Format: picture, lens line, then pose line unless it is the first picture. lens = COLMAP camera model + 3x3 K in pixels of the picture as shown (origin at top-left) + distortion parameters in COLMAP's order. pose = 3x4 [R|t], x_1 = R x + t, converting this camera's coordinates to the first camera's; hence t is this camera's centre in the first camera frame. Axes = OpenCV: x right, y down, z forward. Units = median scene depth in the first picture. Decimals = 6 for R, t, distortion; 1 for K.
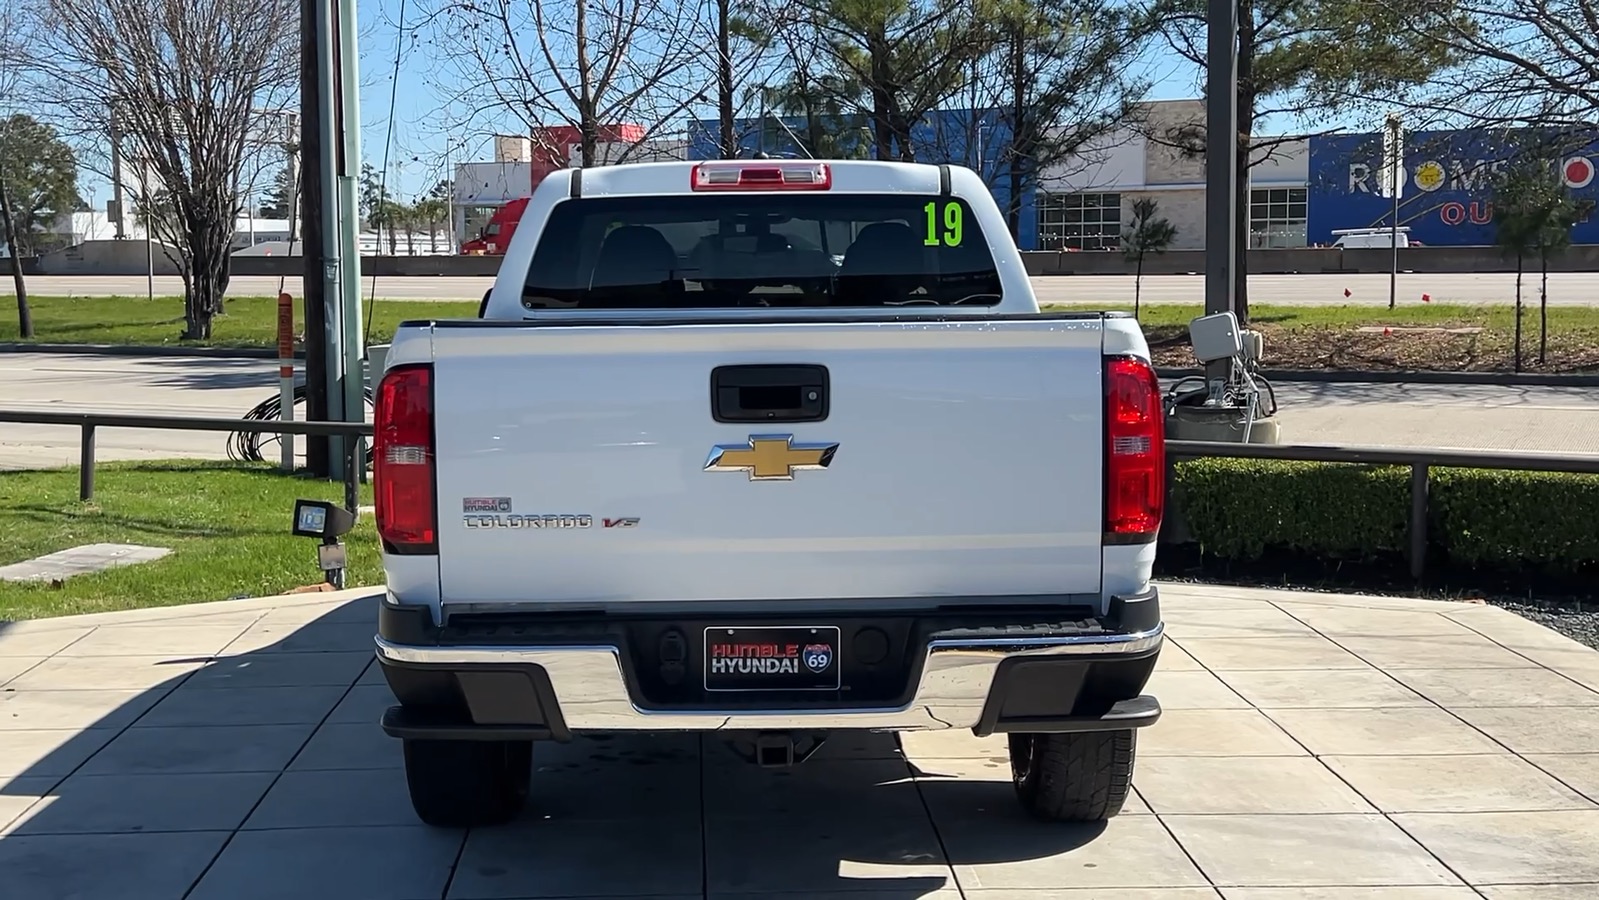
lens RADIAL K [[2029.0, 0, 800.8], [0, 2029.0, 447.0], [0, 0, 1]] dist [0.204074, -0.702031]
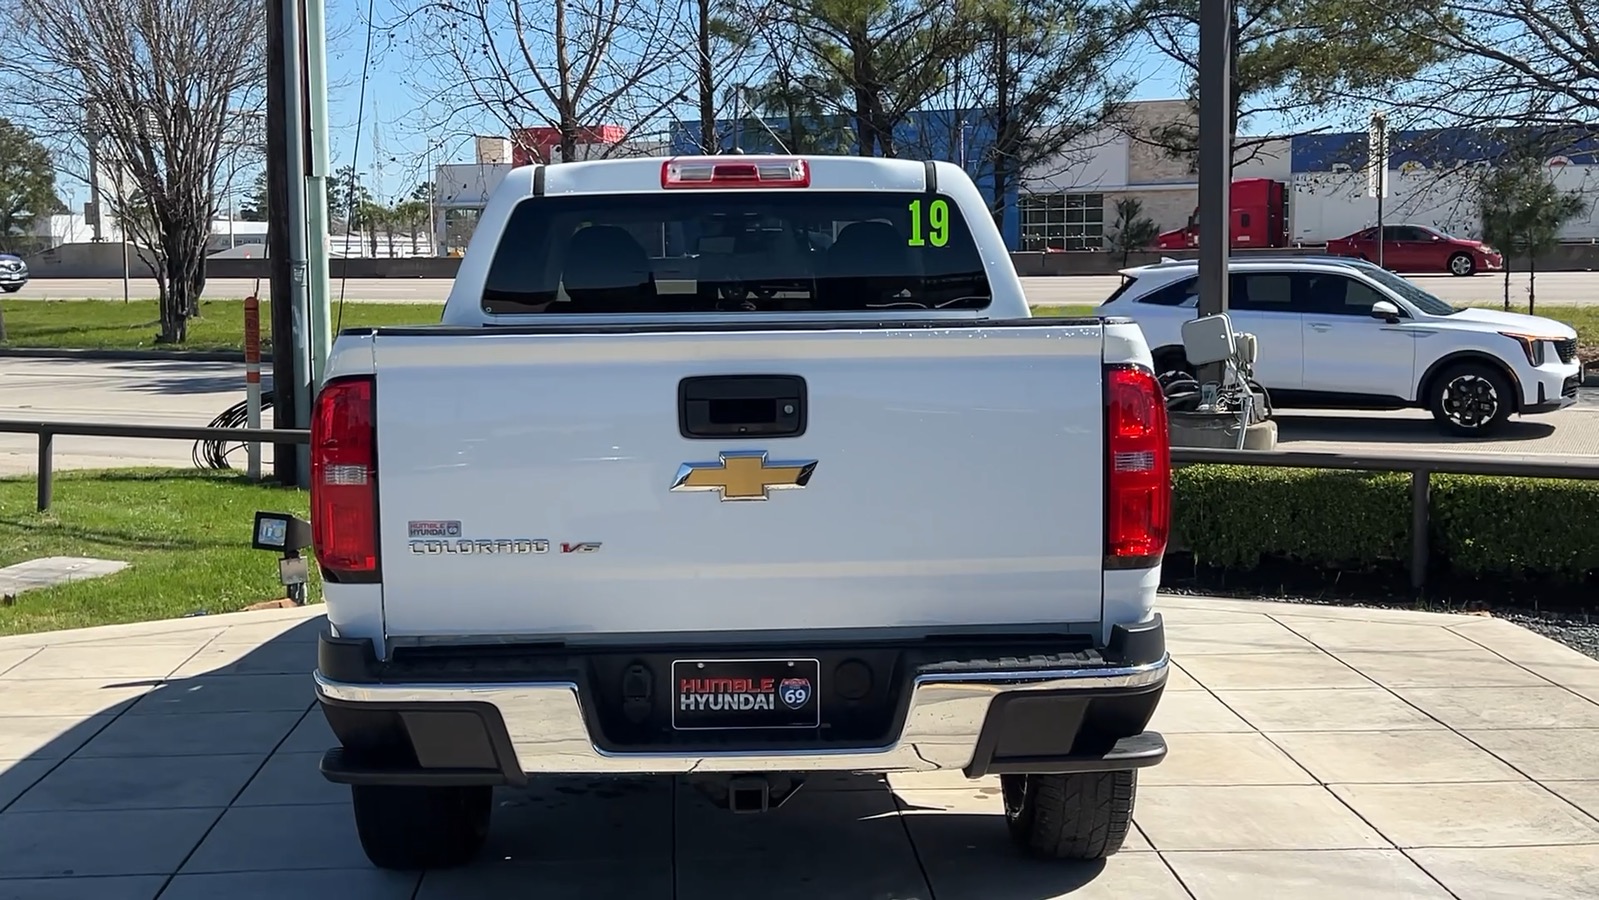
lens RADIAL K [[2029.0, 0, 800.8], [0, 2029.0, 447.0], [0, 0, 1]] dist [0.204074, -0.702031]
pose [[0.999963, -0.003195, 0.008042, 0.000558], [0.003200, 0.999995, -0.000522, -0.001095], [-0.008040, 0.000548, 0.999968, 0.011518]]
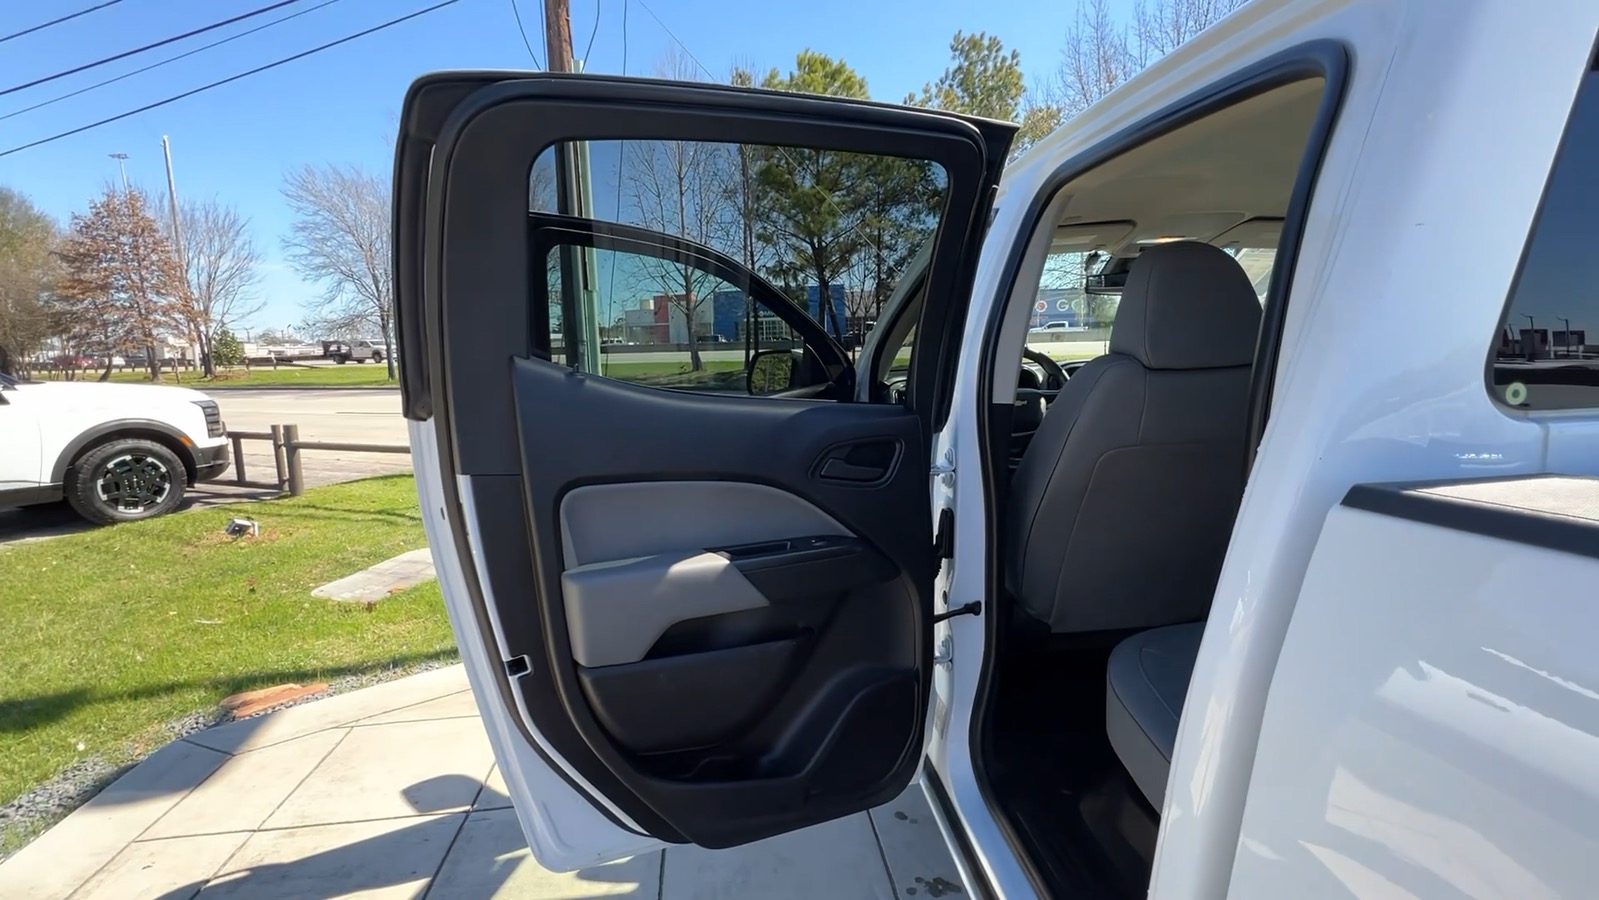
lens RADIAL K [[729.0, 0, 799.4], [0, 729.0, 454.5], [0, 0, 1]] dist [-0.000805, 0.001064]
pose [[0.997699, -0.031143, 0.060215, -0.043367], [0.027488, 0.997783, 0.060613, -0.014412], [-0.061970, -0.058818, 0.996343, 0.186550]]
